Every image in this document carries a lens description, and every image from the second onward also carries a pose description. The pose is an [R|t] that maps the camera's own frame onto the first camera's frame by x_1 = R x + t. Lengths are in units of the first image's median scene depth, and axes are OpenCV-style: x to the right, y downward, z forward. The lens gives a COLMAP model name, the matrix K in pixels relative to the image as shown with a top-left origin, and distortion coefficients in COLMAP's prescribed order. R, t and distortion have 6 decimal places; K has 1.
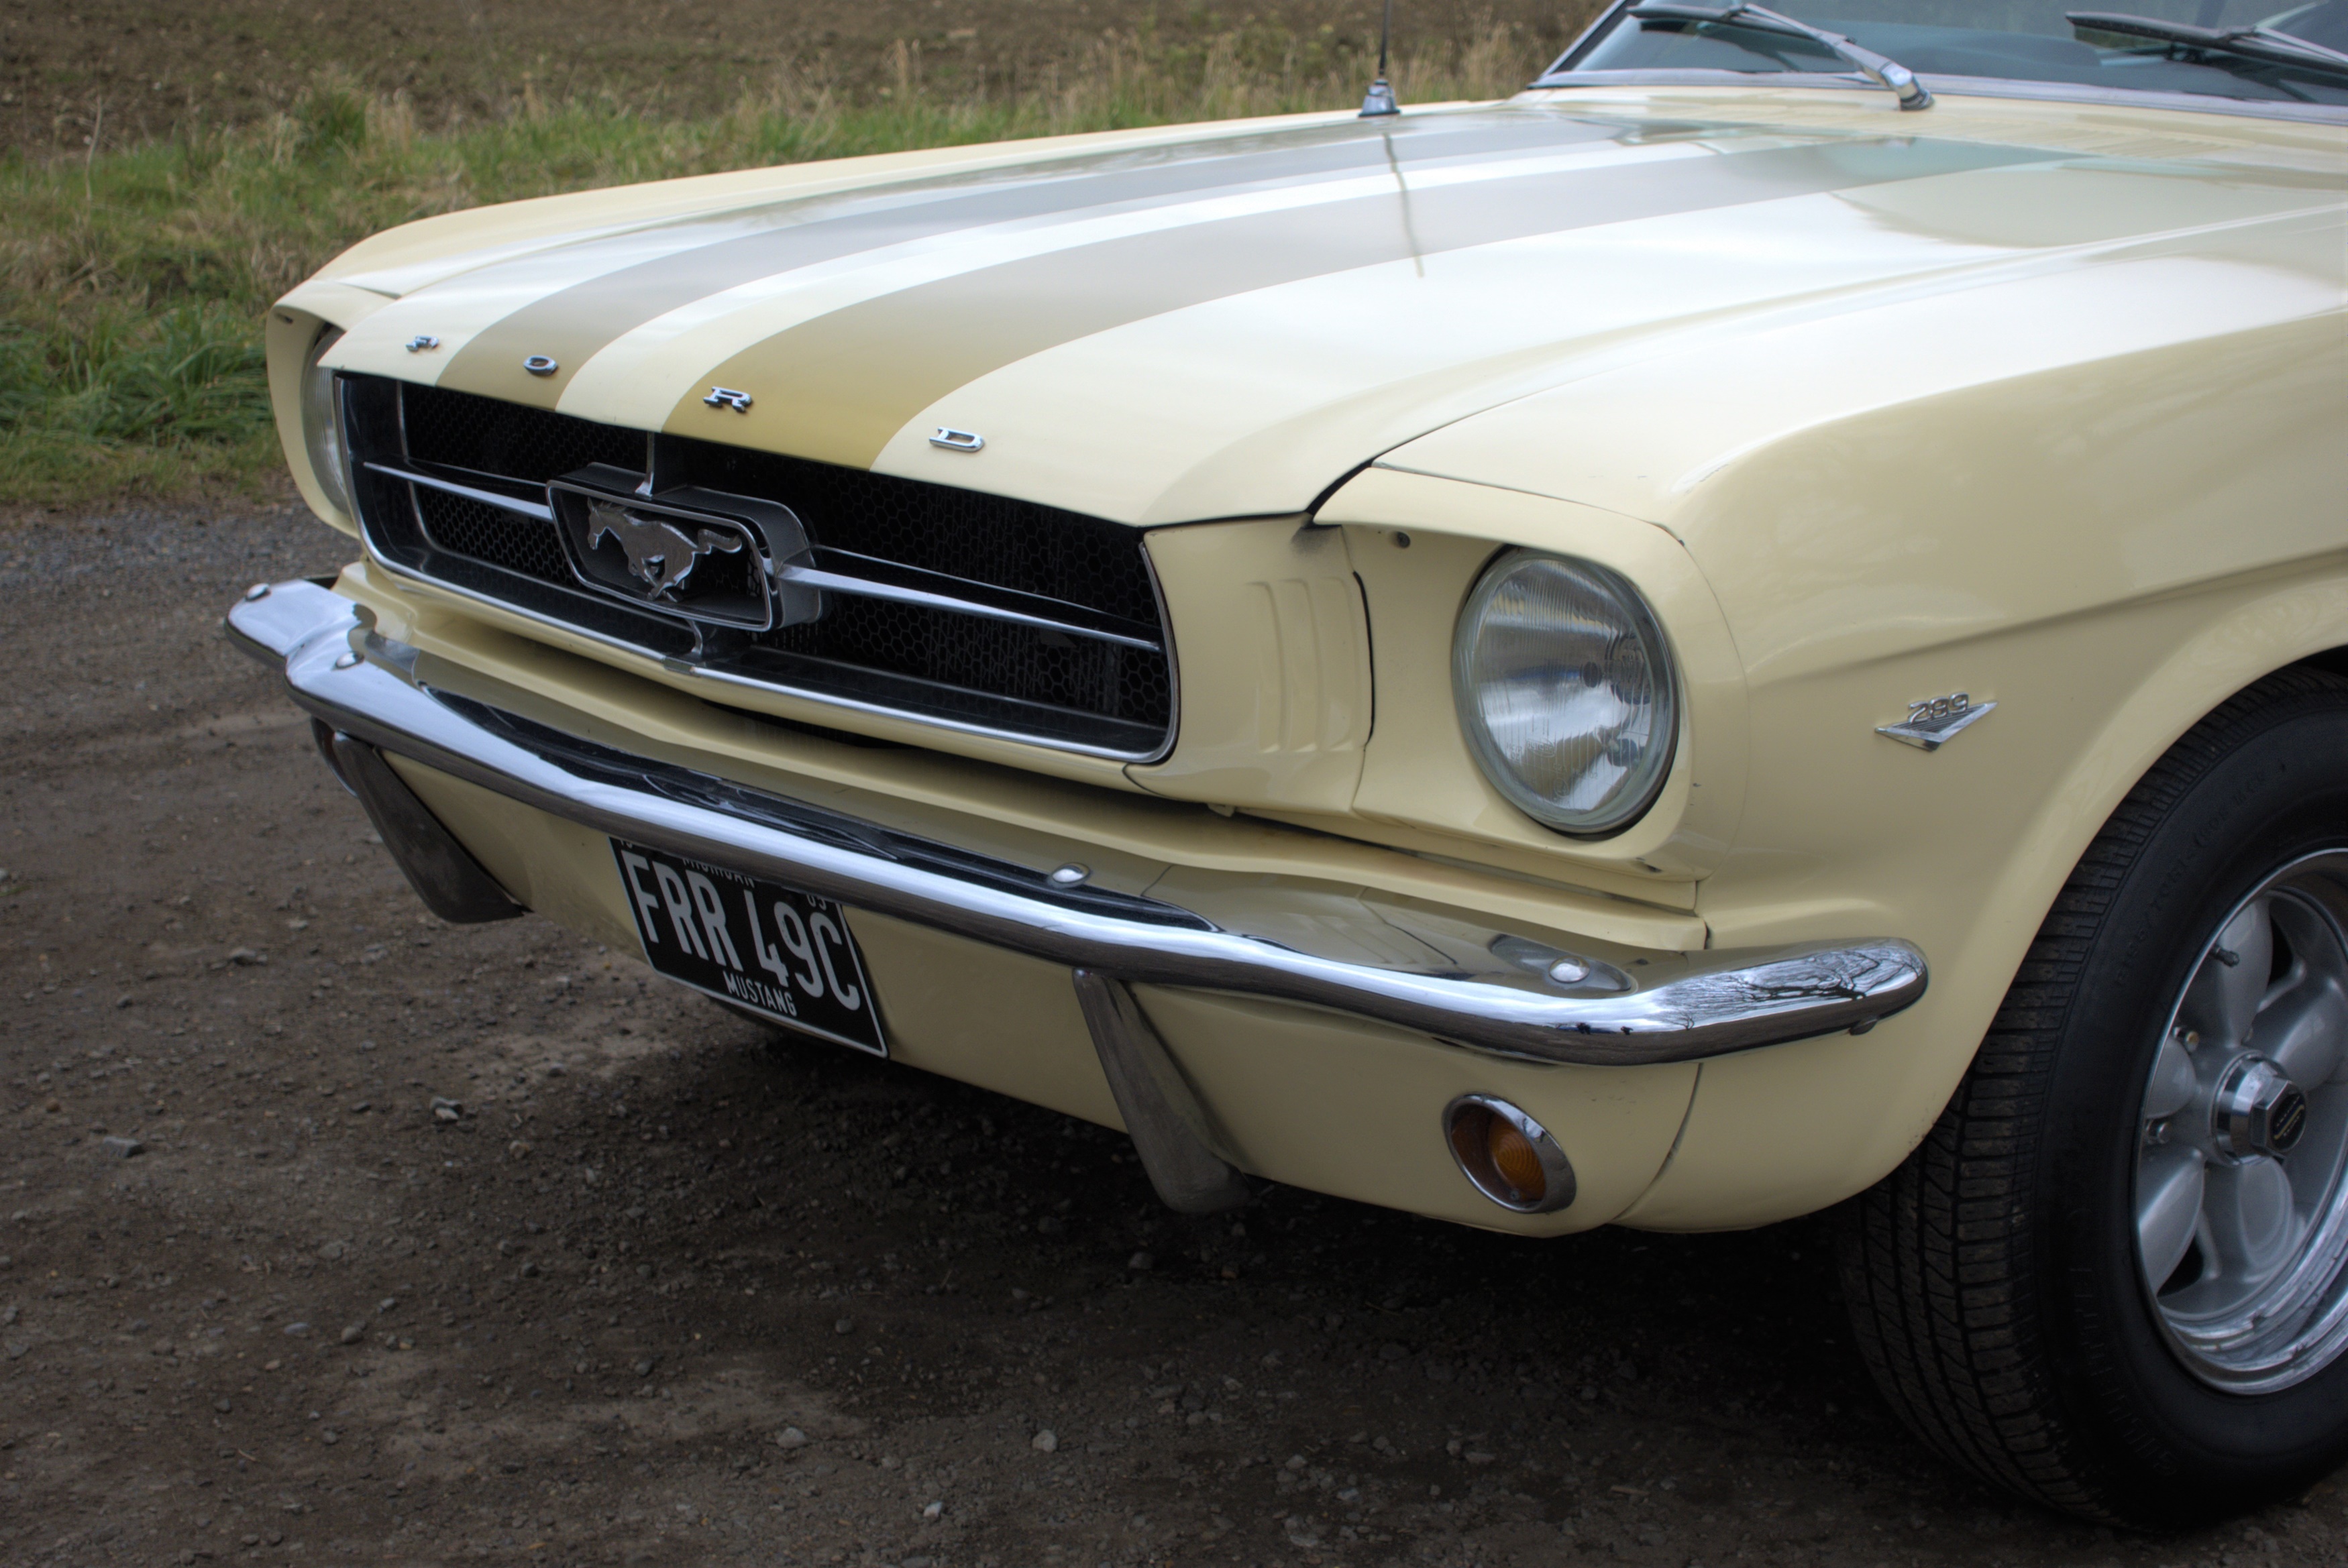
lens RADIAL K [[4140.7, 0, 1174.0], [0, 4140.7, 784.0], [0, 0, 1]] dist [-0.248654, 1.445902]
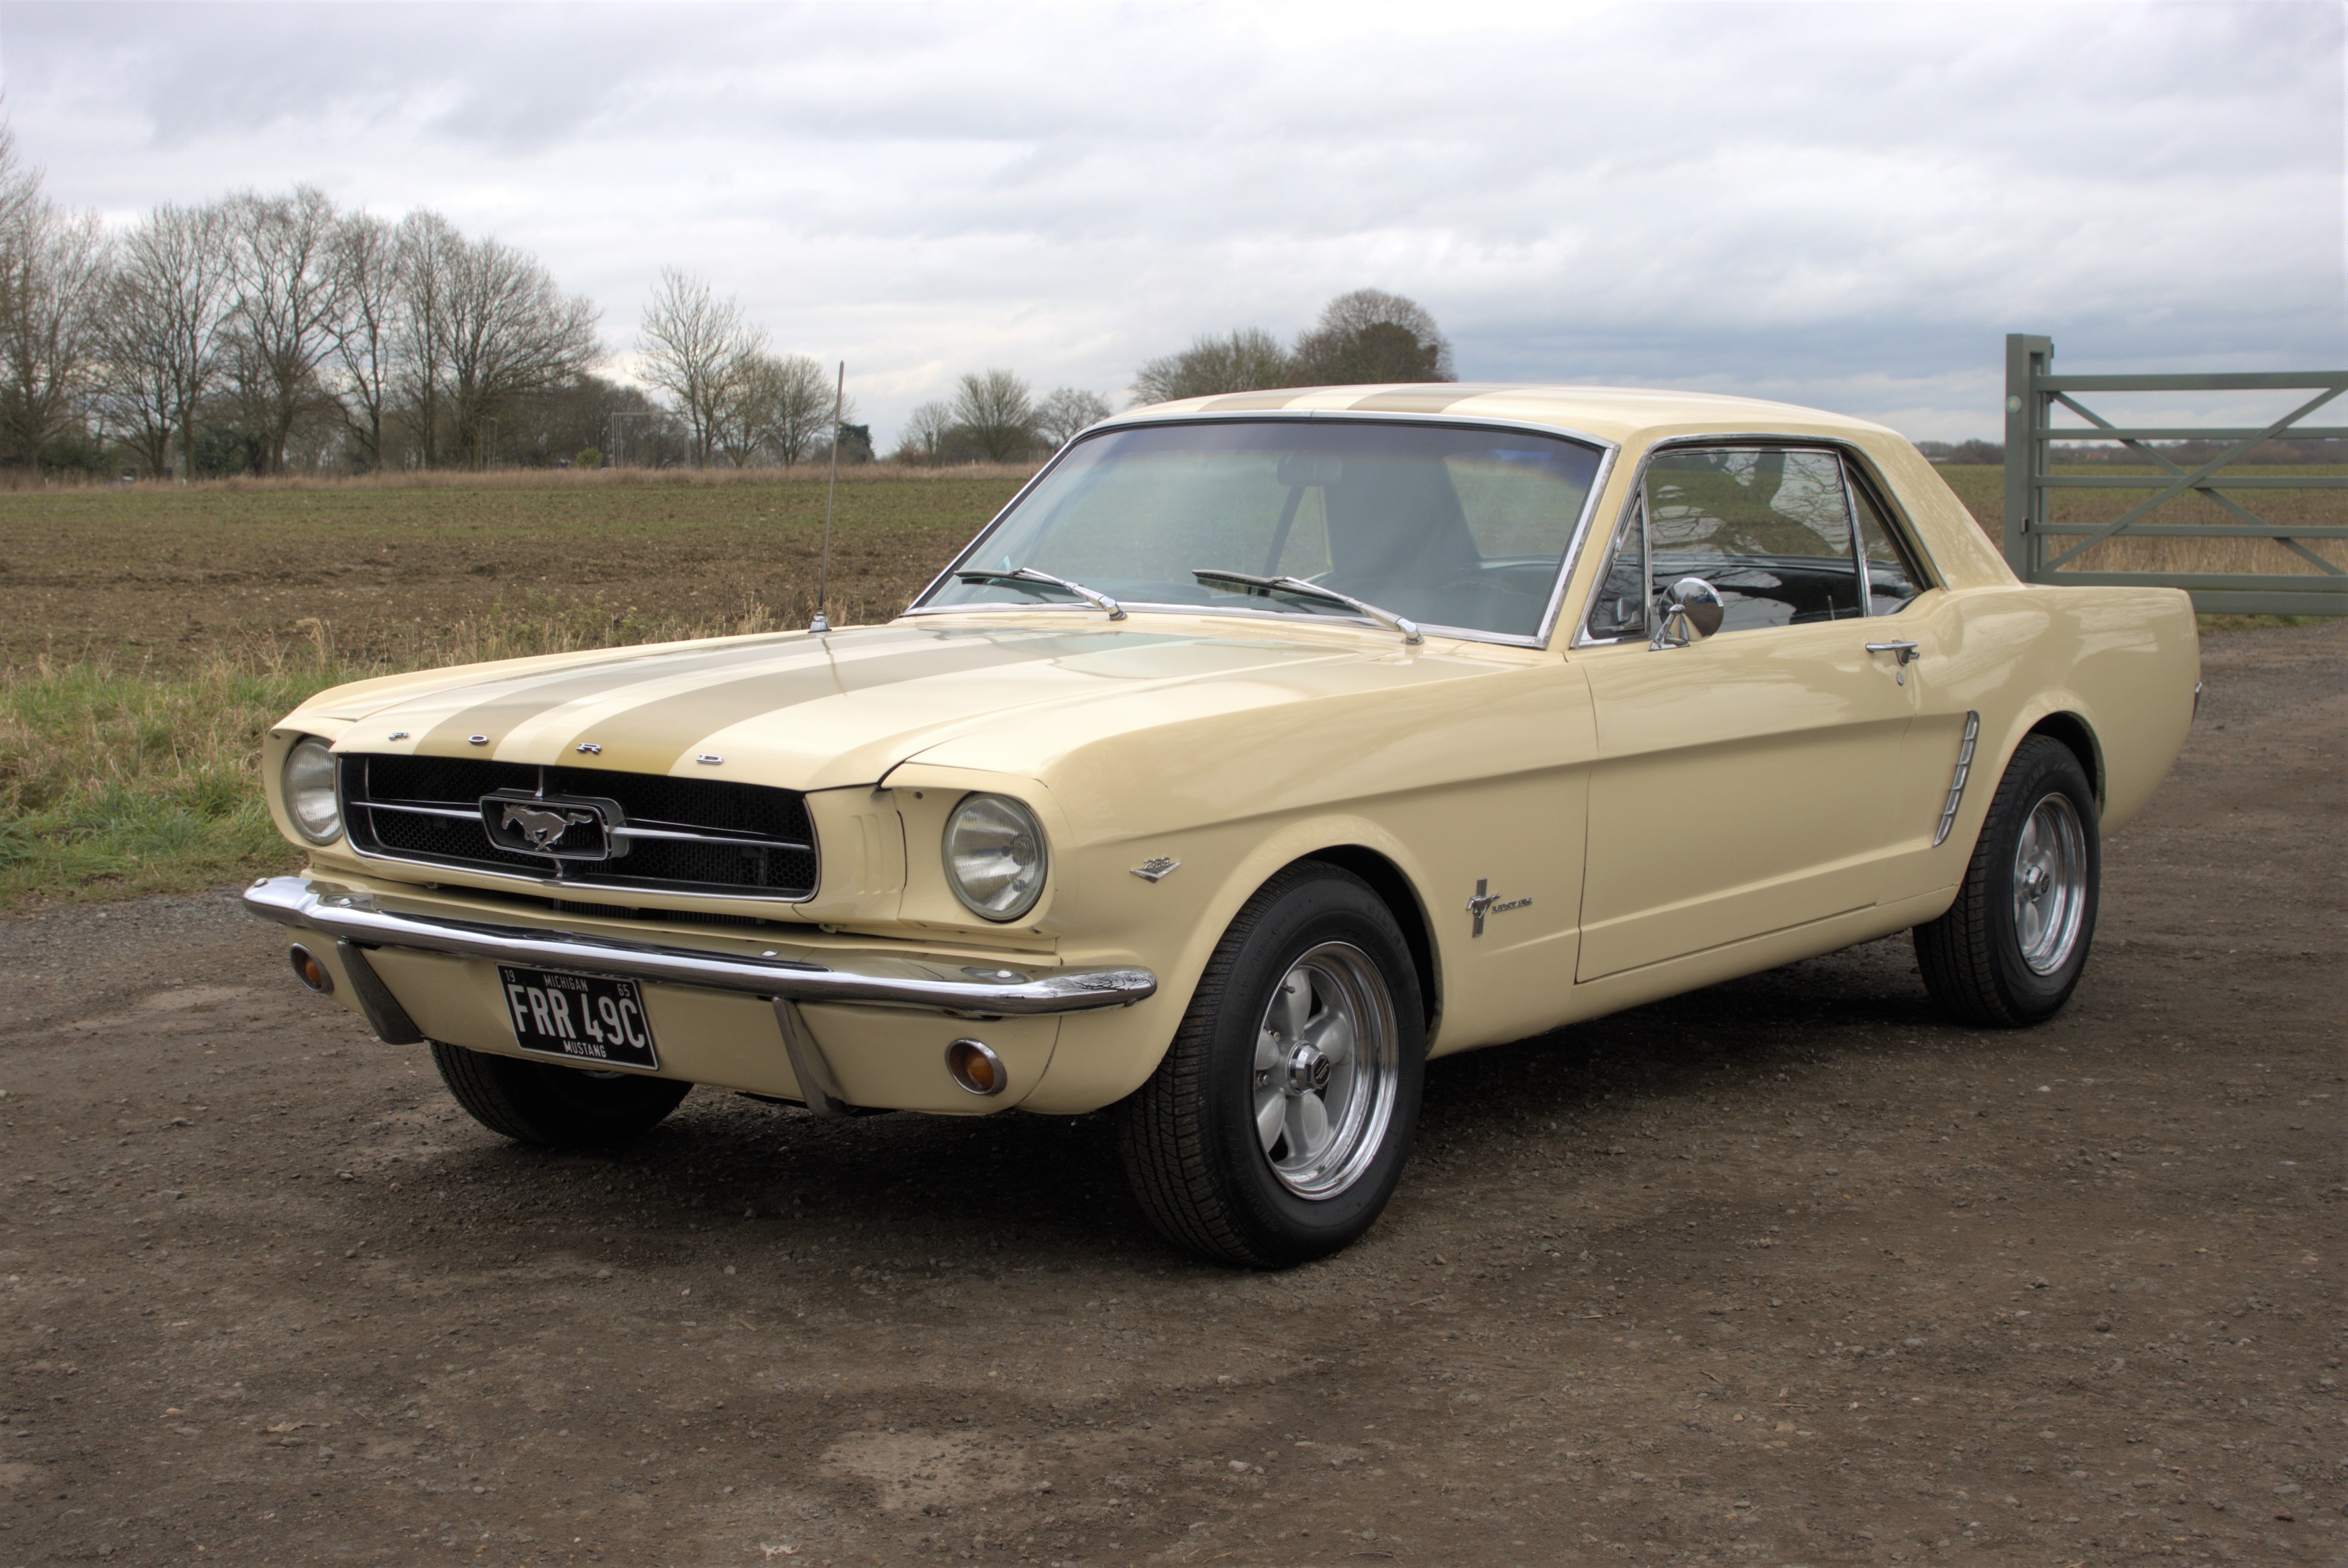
lens RADIAL K [[3693.8, 0, 1174.0], [0, 3693.8, 784.0], [0, 0, 1]] dist [-0.181403, -0.007584]
pose [[0.977551, -0.017825, 0.209943, -0.203425], [0.046585, 0.990041, -0.132850, 0.183512], [-0.205484, 0.139648, 0.968646, -0.861591]]
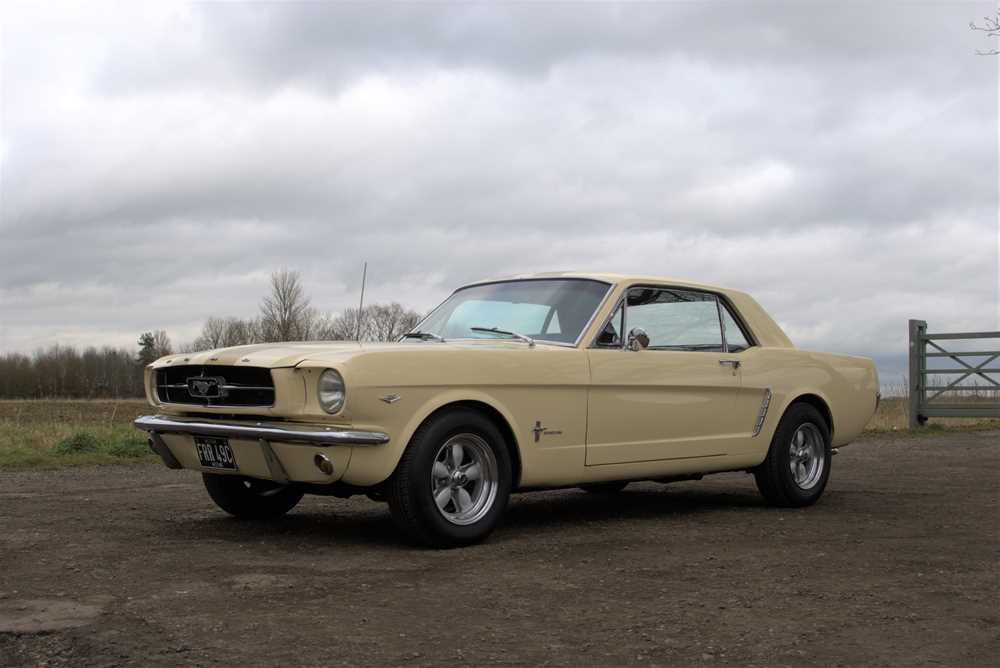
lens RADIAL K [[1271.3, 0, 500.0], [0, 1271.3, 334.0], [0, 0, 1]] dist [-0.310794, 0.405441]
pose [[0.998665, 0.013808, 0.049779, 0.226337], [0.000565, 0.960634, -0.277816, 0.390248], [-0.051655, 0.277473, 0.959344, -0.848921]]
